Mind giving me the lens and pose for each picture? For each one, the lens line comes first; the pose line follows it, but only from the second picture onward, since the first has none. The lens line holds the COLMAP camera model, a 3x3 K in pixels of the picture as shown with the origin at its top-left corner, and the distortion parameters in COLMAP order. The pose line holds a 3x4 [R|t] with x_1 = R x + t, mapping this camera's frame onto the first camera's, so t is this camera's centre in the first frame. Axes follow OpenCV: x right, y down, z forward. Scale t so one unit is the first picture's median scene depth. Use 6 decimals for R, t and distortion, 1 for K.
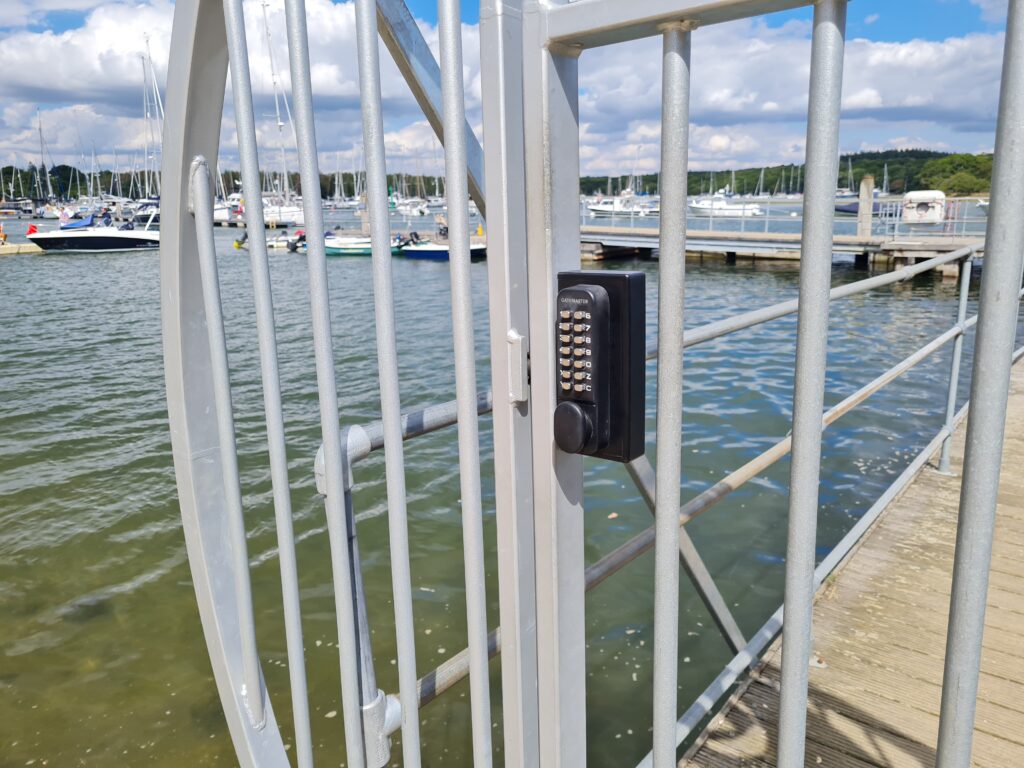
lens RADIAL K [[771.6, 0, 519.5], [0, 771.6, 365.2], [0, 0, 1]] dist [0.046609, -0.004948]
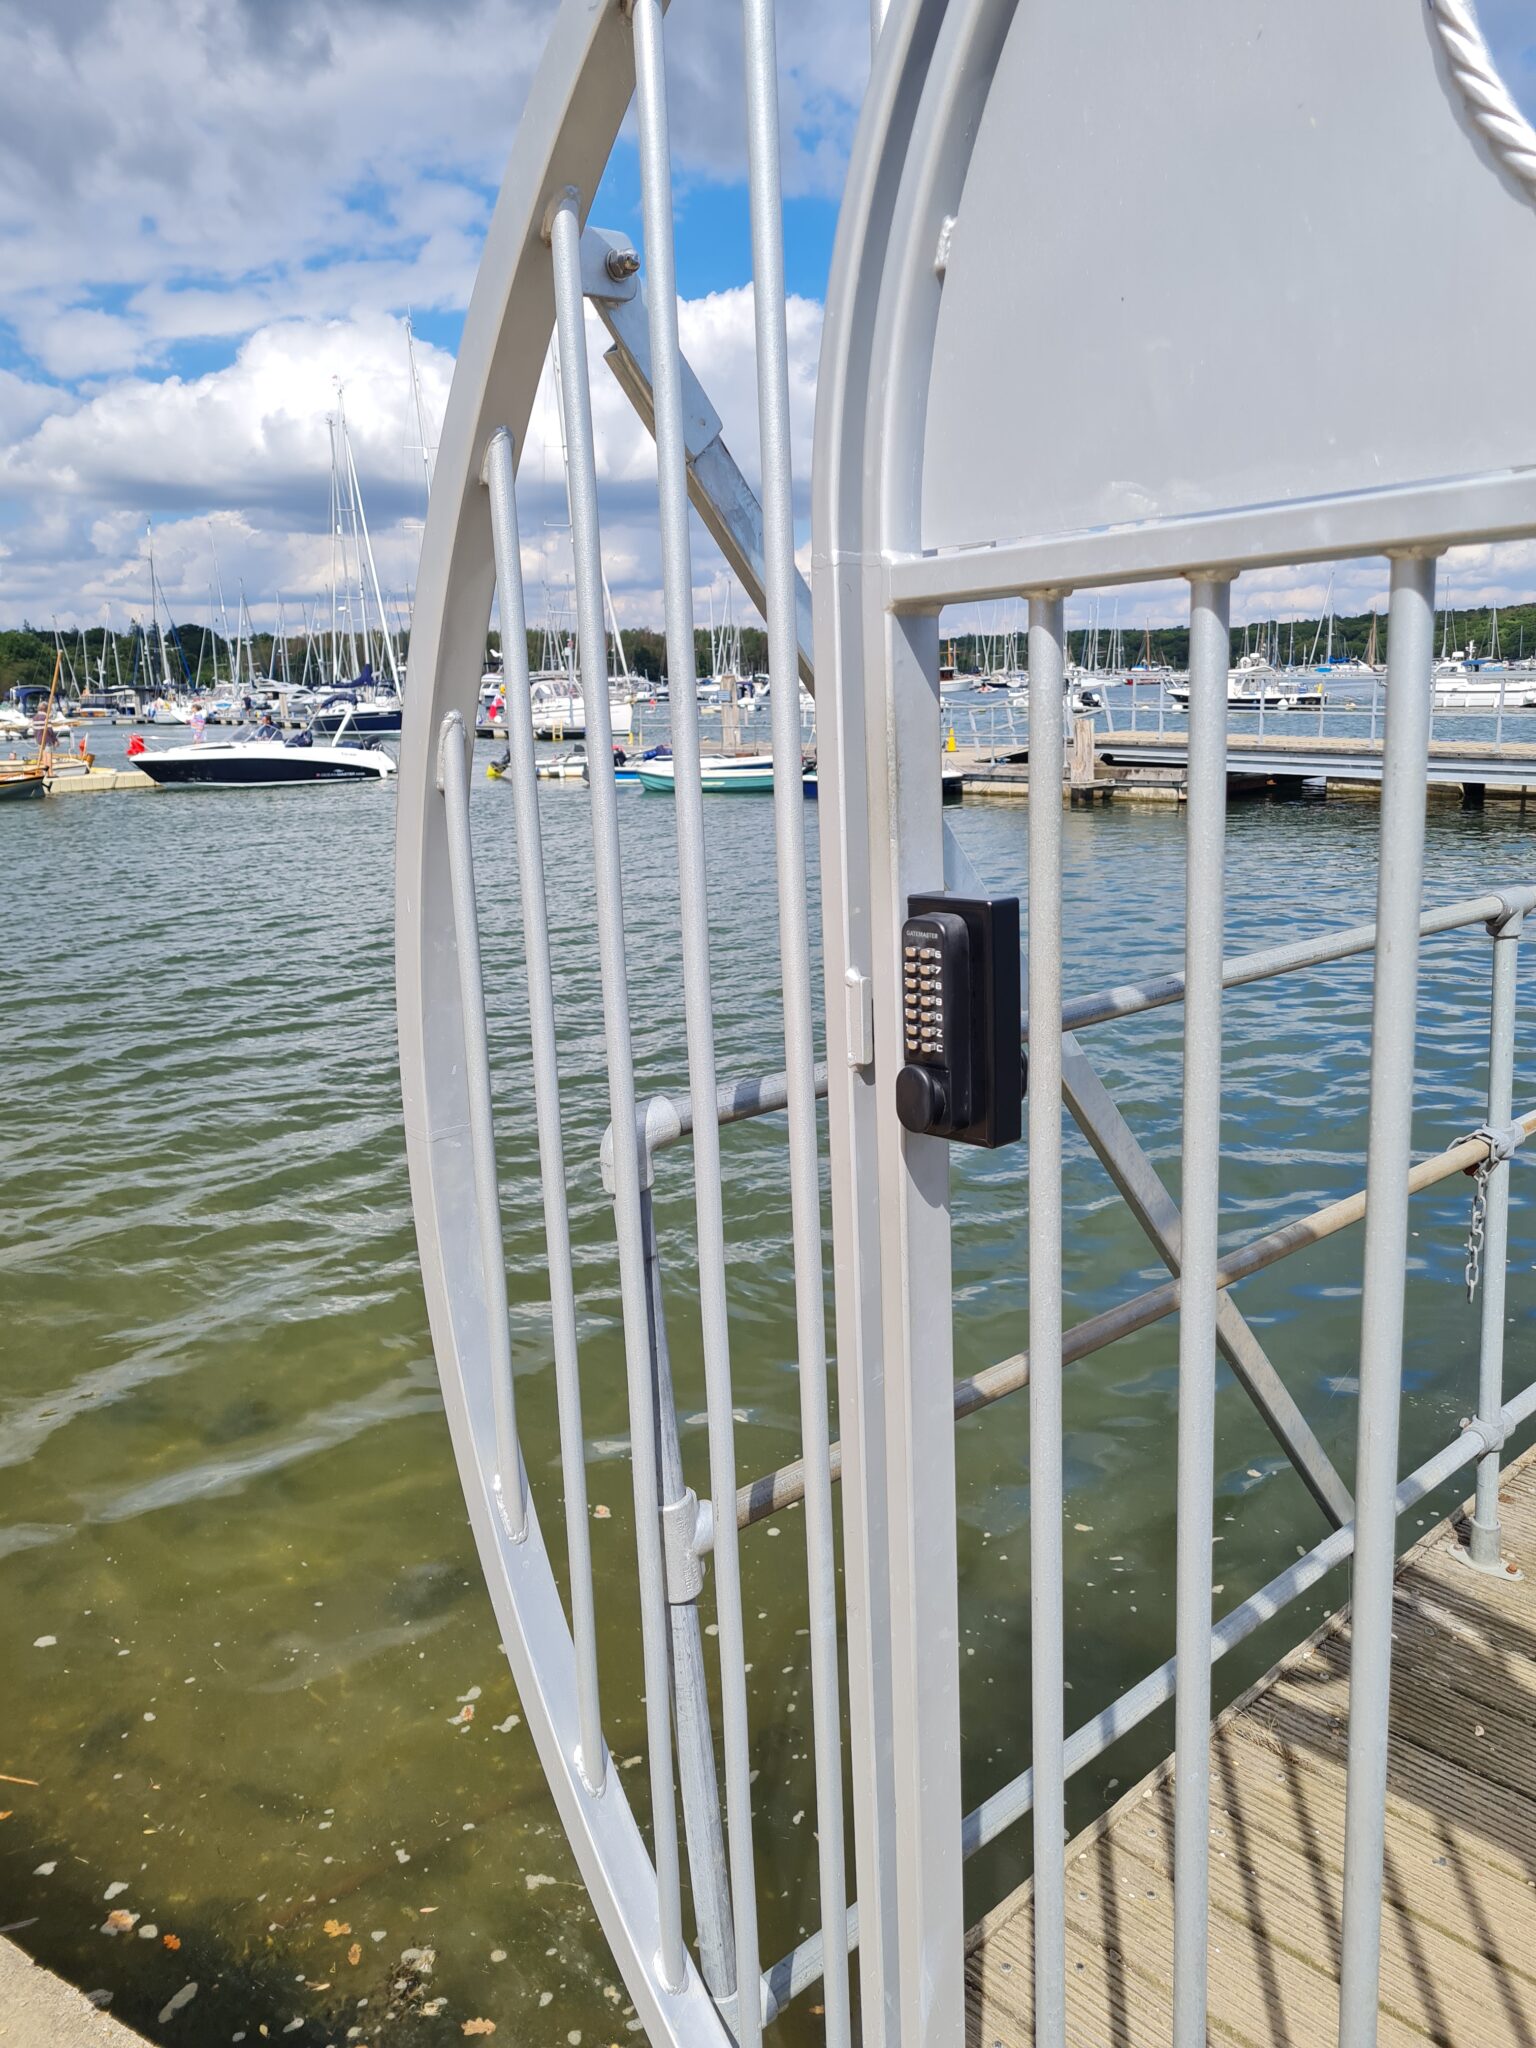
lens RADIAL K [[1536.2, 0, 813.3], [0, 1536.2, 994.4], [0, 0, 1]] dist [0.062803, -0.000572]
pose [[0.989987, 0.017927, -0.140014, 0.048194], [-0.019098, 0.999793, -0.007028, -0.002844], [0.139859, 0.009632, 0.990125, -0.143339]]
